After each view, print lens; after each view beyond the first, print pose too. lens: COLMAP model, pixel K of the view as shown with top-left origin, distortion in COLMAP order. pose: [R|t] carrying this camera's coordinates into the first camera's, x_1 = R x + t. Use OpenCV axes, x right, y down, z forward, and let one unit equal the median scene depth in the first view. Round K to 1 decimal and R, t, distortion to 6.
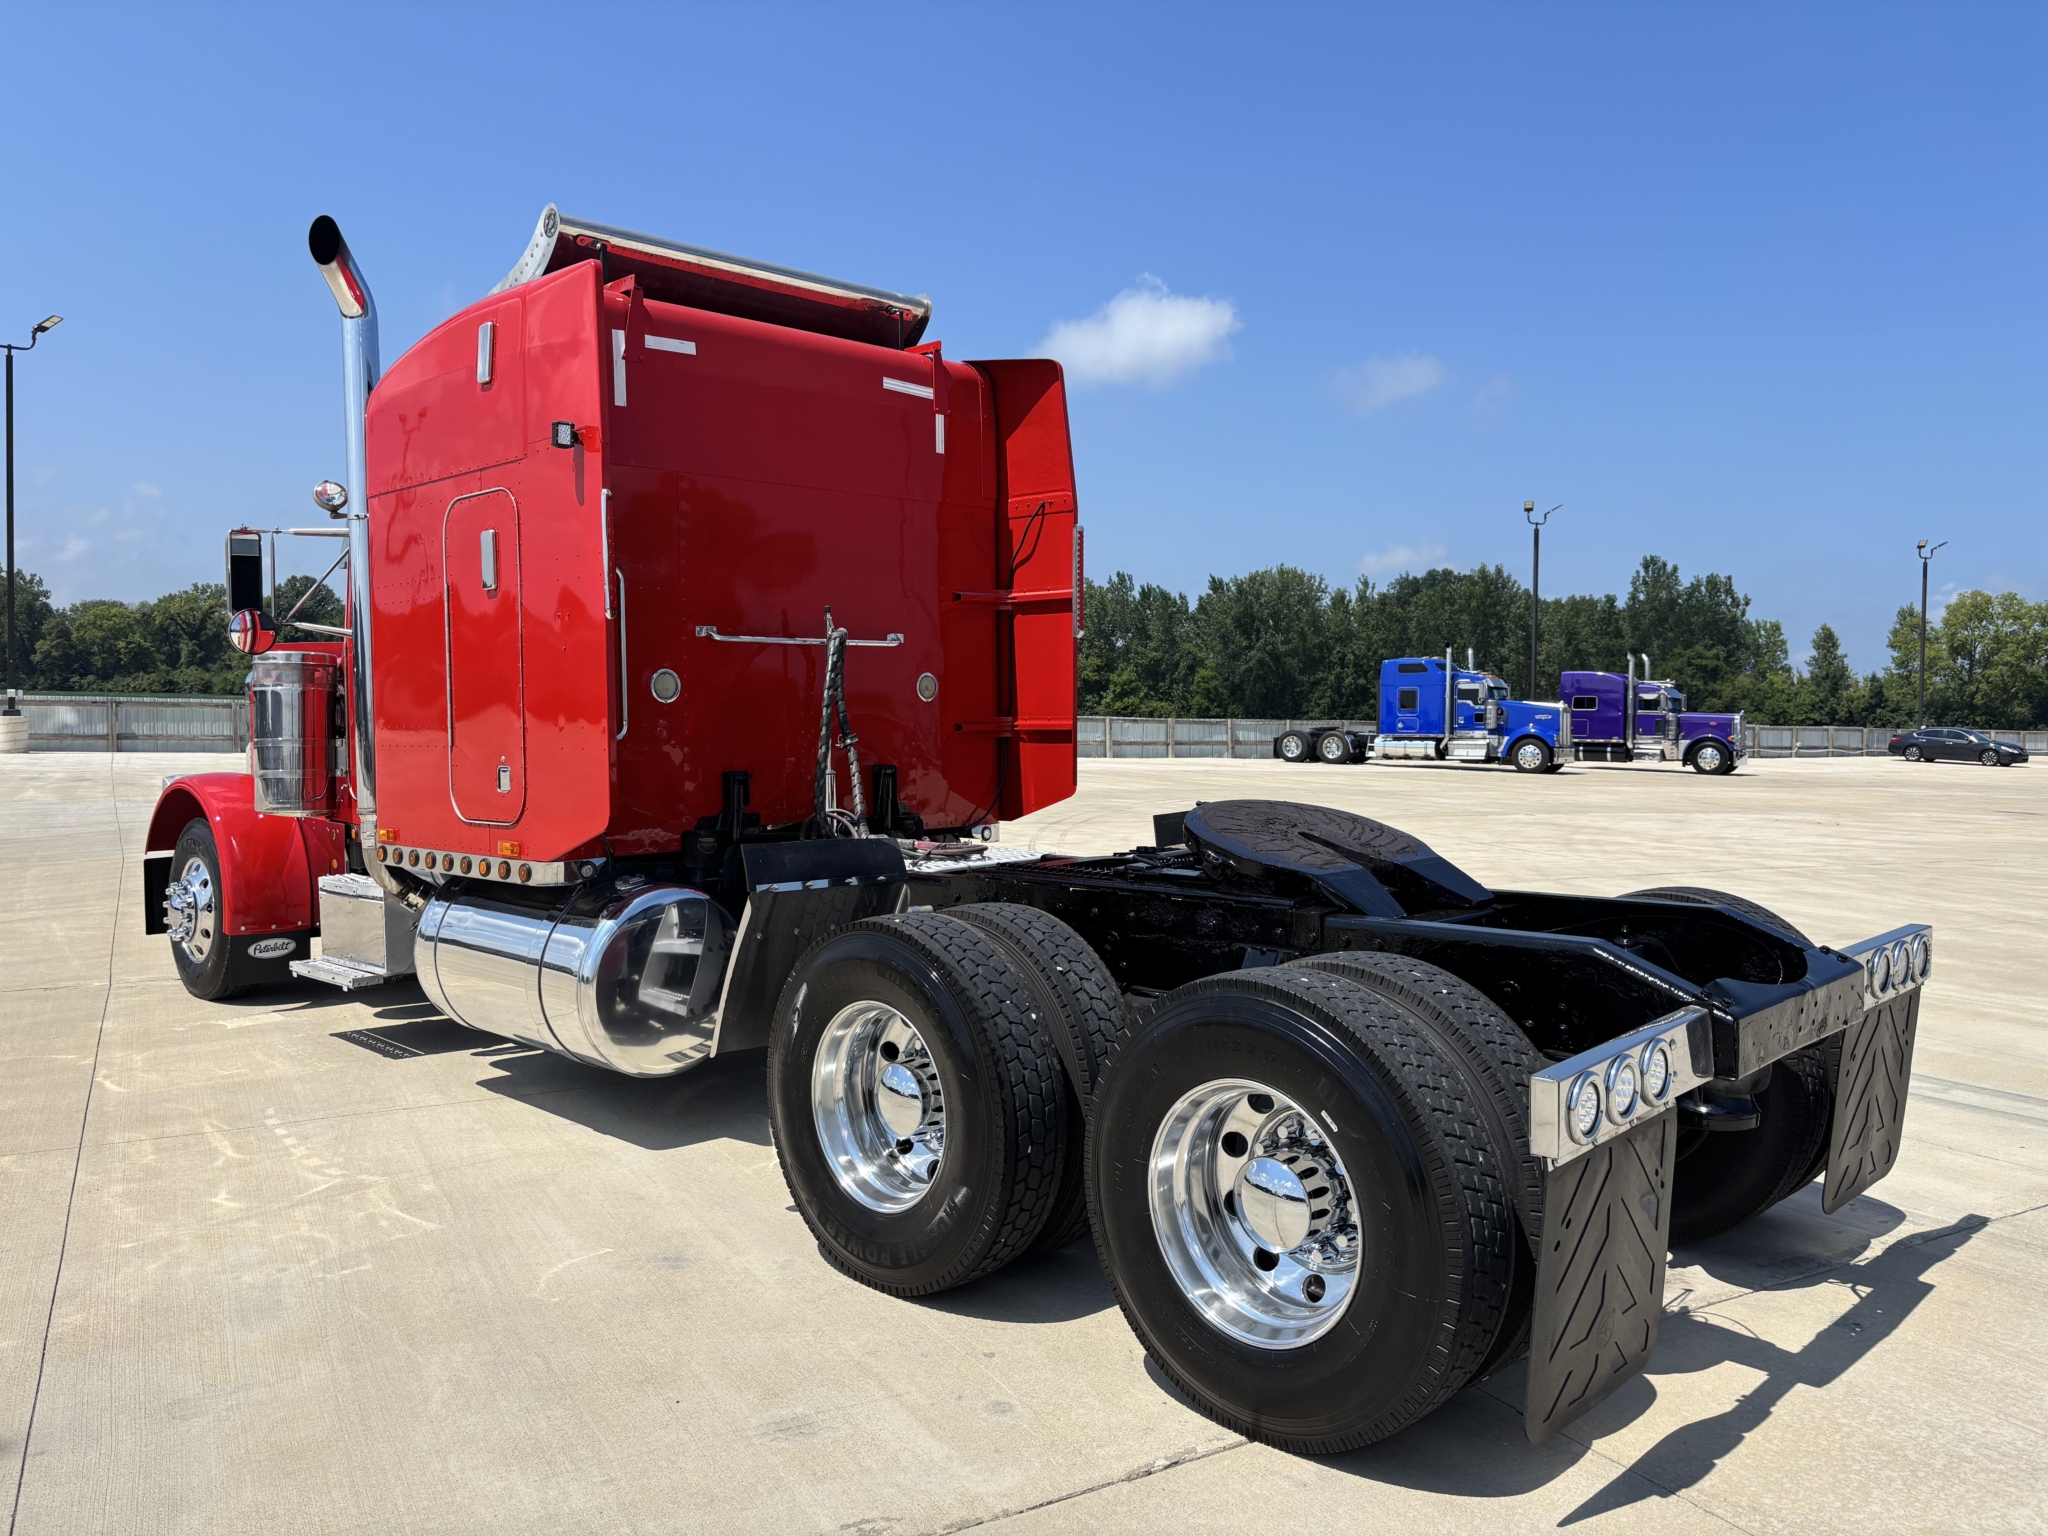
lens RADIAL K [[1555.7, 0, 1037.3], [0, 1555.7, 752.2], [0, 0, 1]] dist [0.030869, -0.035050]
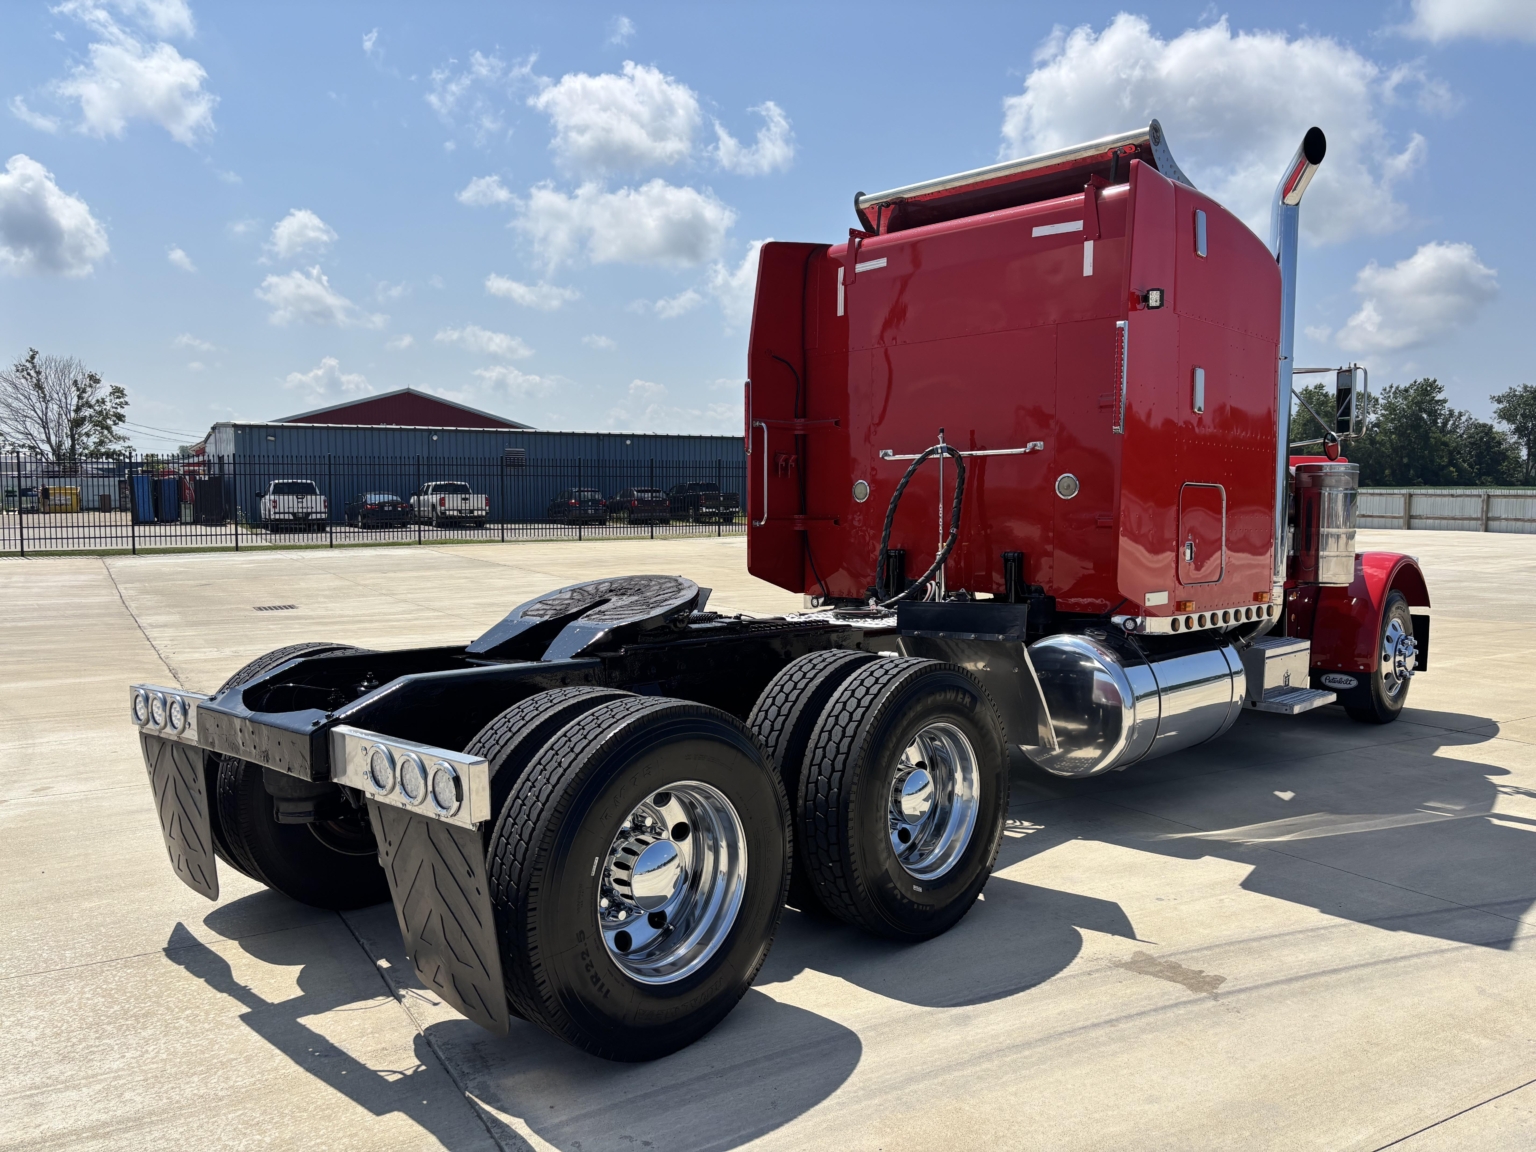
lens RADIAL K [[1166.8, 0, 761.1], [0, 1166.8, 580.8], [0, 0, 1]] dist [0.030869, -0.035050]
pose [[0.016834, 0.066454, -0.997647, 0.537323], [-0.026934, 0.997457, 0.065987, -0.015330], [0.999495, 0.025760, 0.018581, 0.514091]]
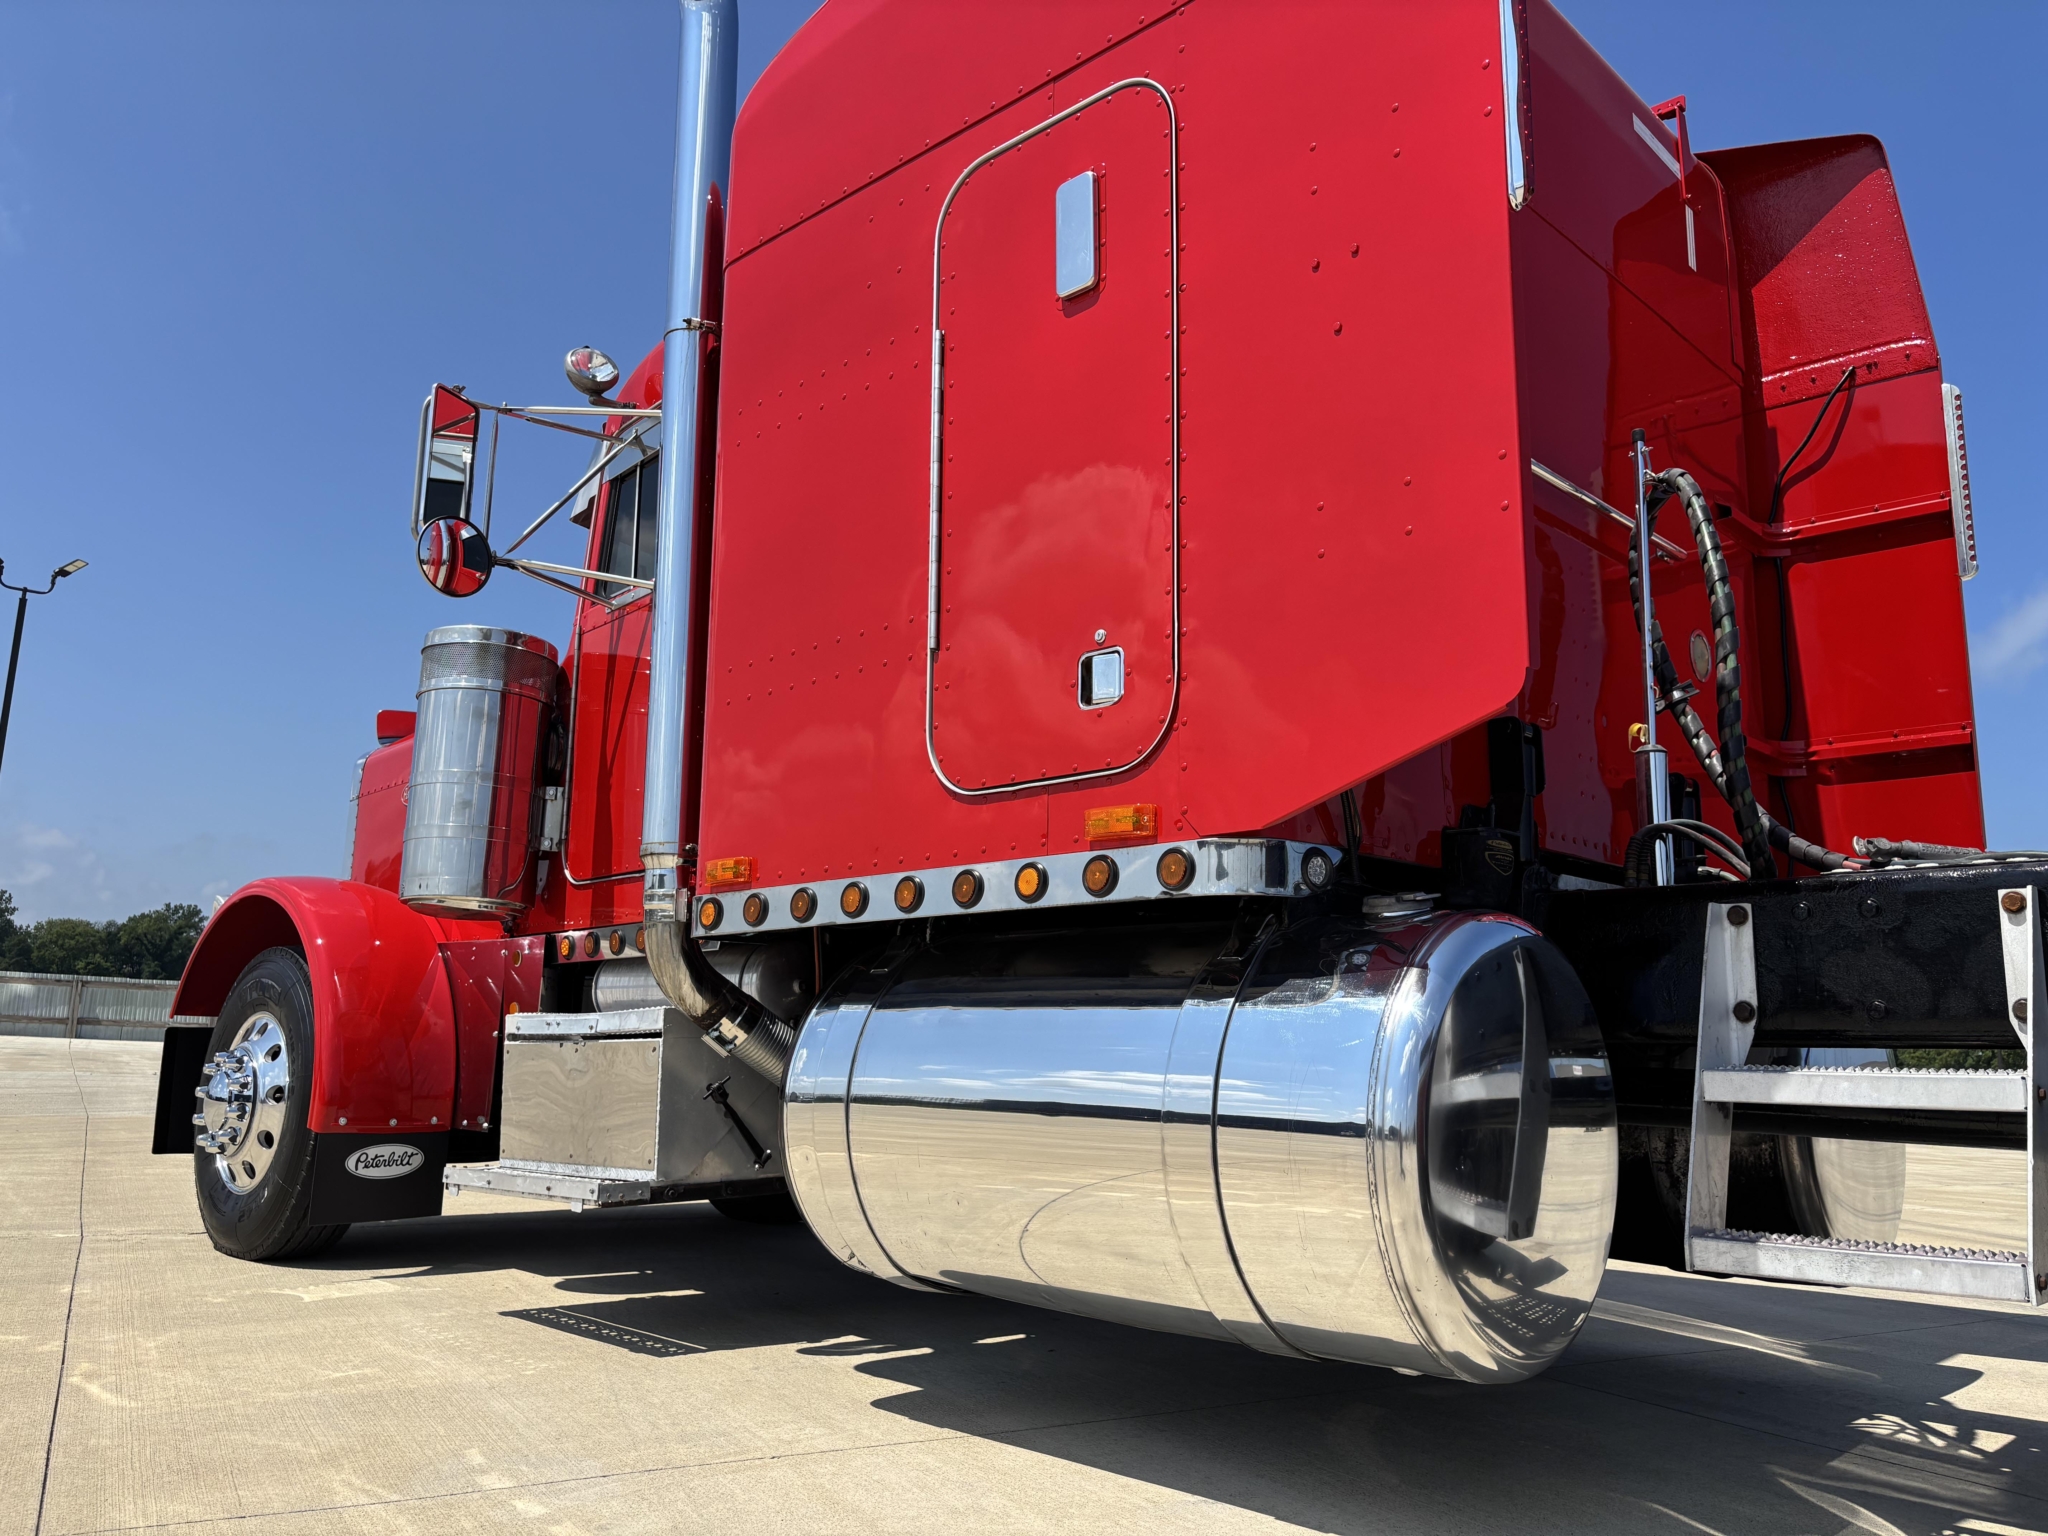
lens RADIAL K [[1555.7, 0, 1038.5], [0, 1555.7, 773.4], [0, 0, 1]] dist [0.030869, -0.035050]
pose [[0.999555, 0.026202, 0.014271, -0.279140], [-0.022694, 0.978187, -0.206484, 0.105483], [-0.019370, 0.206068, 0.978346, 0.431653]]
